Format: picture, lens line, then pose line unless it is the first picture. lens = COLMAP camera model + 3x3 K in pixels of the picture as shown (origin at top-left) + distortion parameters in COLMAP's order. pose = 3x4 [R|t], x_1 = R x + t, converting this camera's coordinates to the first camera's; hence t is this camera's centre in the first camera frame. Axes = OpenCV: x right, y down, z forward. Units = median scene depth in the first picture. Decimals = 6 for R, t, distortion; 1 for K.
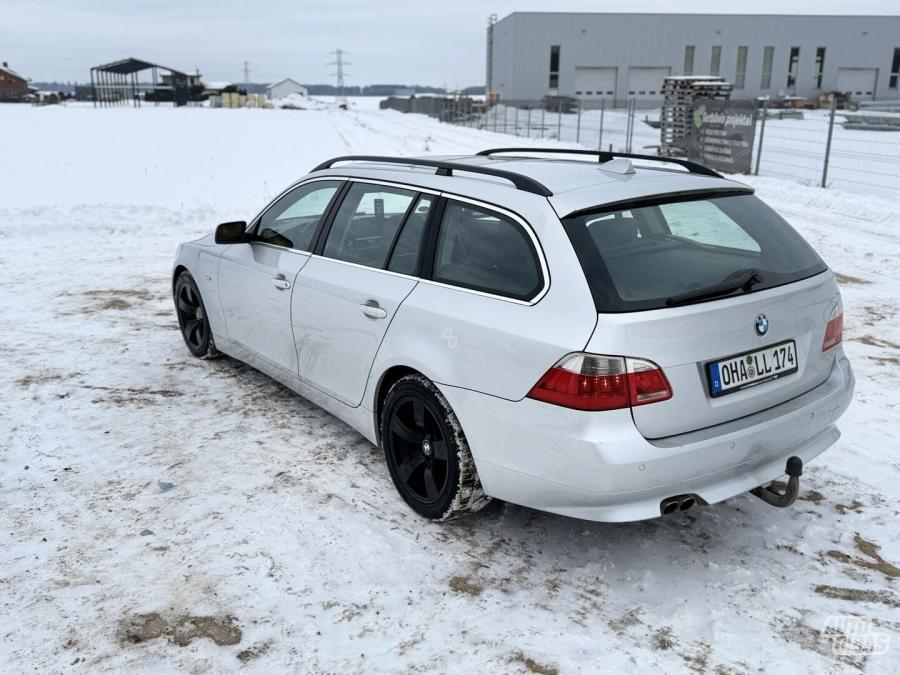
lens RADIAL K [[819.7, 0, 450.0], [0, 819.7, 337.5], [0, 0, 1]] dist [0.150028, -0.276812]
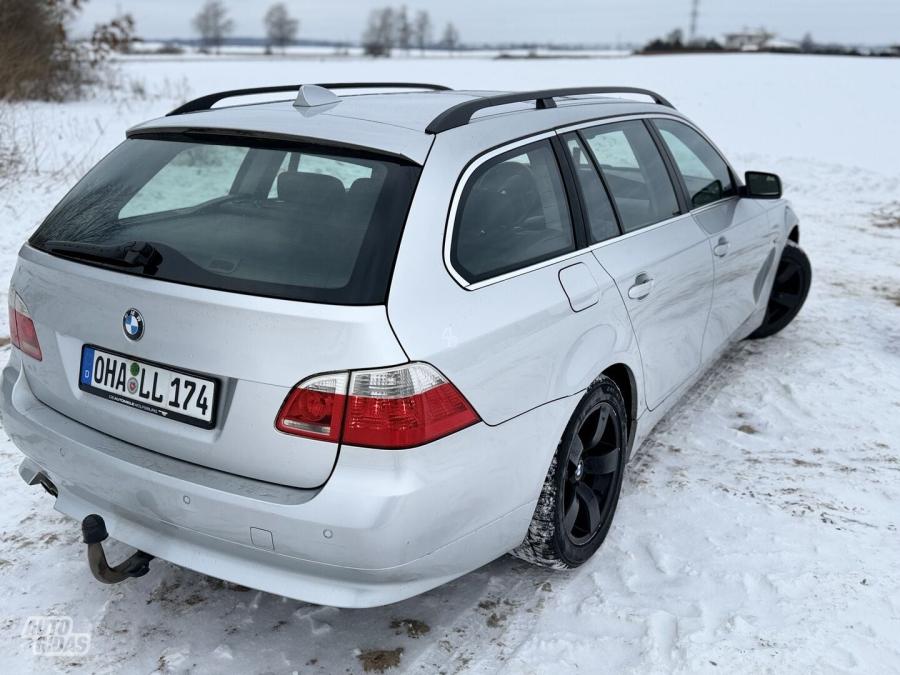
lens RADIAL K [[840.4, 0, 450.8], [0, 840.4, 322.3], [0, 0, 1]] dist [0.020774, 0.007253]
pose [[0.378647, 0.284923, -0.880594, 0.881843], [-0.264714, 0.945031, 0.191948, -0.178352], [0.886878, 0.160425, 0.433256, 0.752206]]
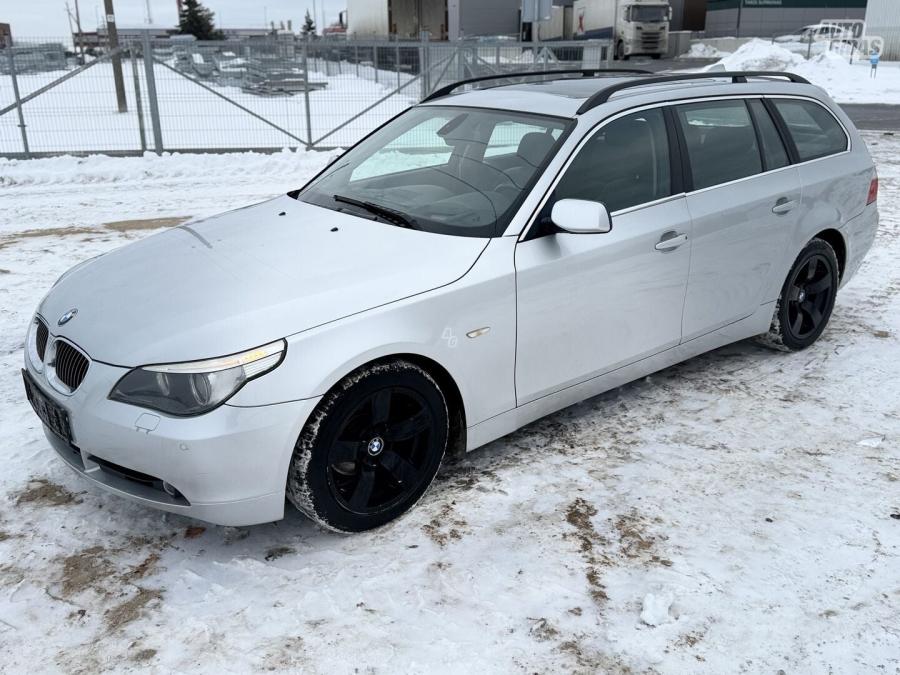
lens RADIAL K [[814.9, 0, 447.5], [0, 814.9, 354.4], [0, 0, 1]] dist [0.116345, -0.195303]
pose [[-0.061594, -0.343225, 0.937231, -1.145219], [0.286470, 0.893427, 0.346010, -0.360209], [-0.956107, 0.289800, 0.043294, 1.397452]]
